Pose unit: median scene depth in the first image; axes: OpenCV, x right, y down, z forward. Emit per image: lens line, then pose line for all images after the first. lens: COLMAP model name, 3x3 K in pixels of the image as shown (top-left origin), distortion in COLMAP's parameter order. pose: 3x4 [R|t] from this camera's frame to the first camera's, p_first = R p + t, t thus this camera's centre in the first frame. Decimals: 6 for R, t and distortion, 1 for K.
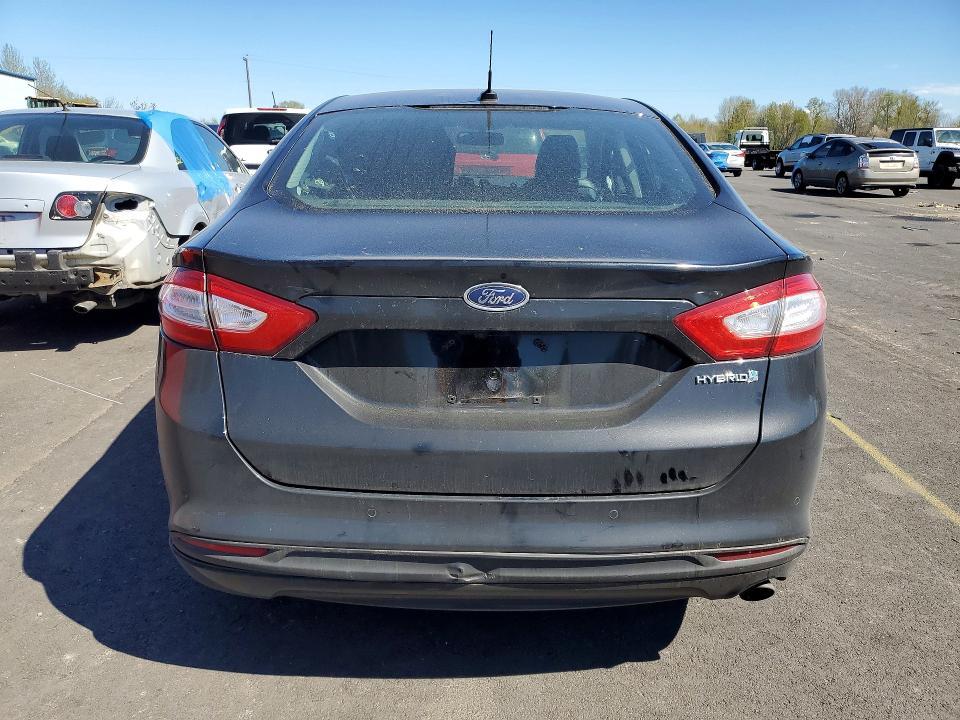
lens RADIAL K [[741.9, 0, 477.8], [0, 741.9, 365.8], [0, 0, 1]] dist [0.001286, -0.010111]
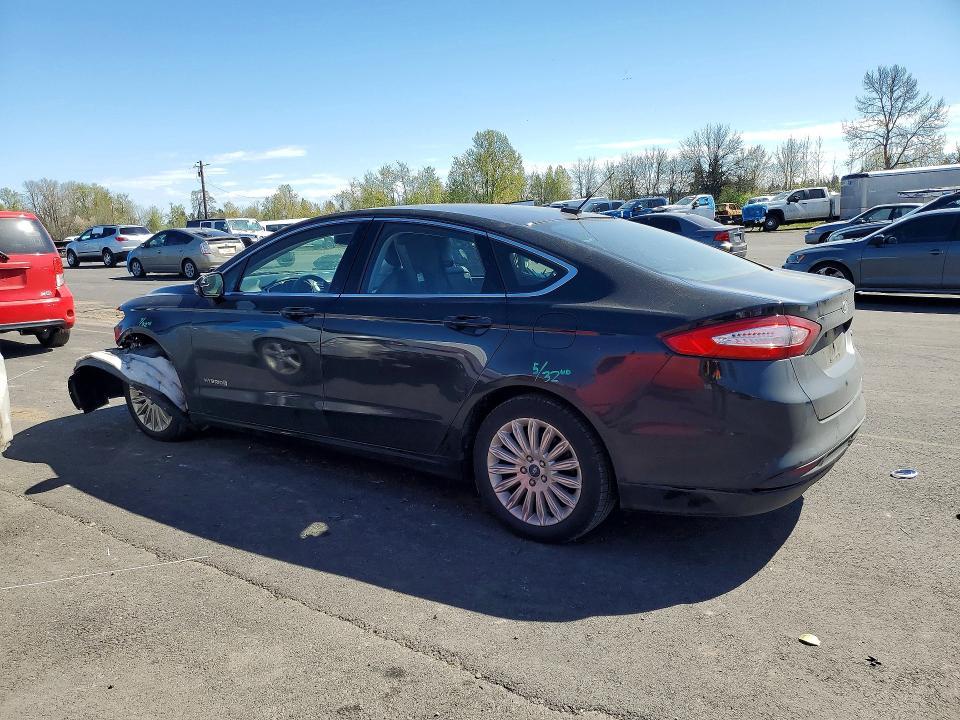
lens RADIAL K [[741.9, 0, 474.8], [0, 741.9, 357.3], [0, 0, 1]] dist [0.001286, -0.010111]
pose [[0.573751, -0.156482, 0.803942, -0.160020], [0.255421, 0.966812, 0.005897, -0.015342], [-0.778184, 0.201960, 0.594678, 0.038840]]
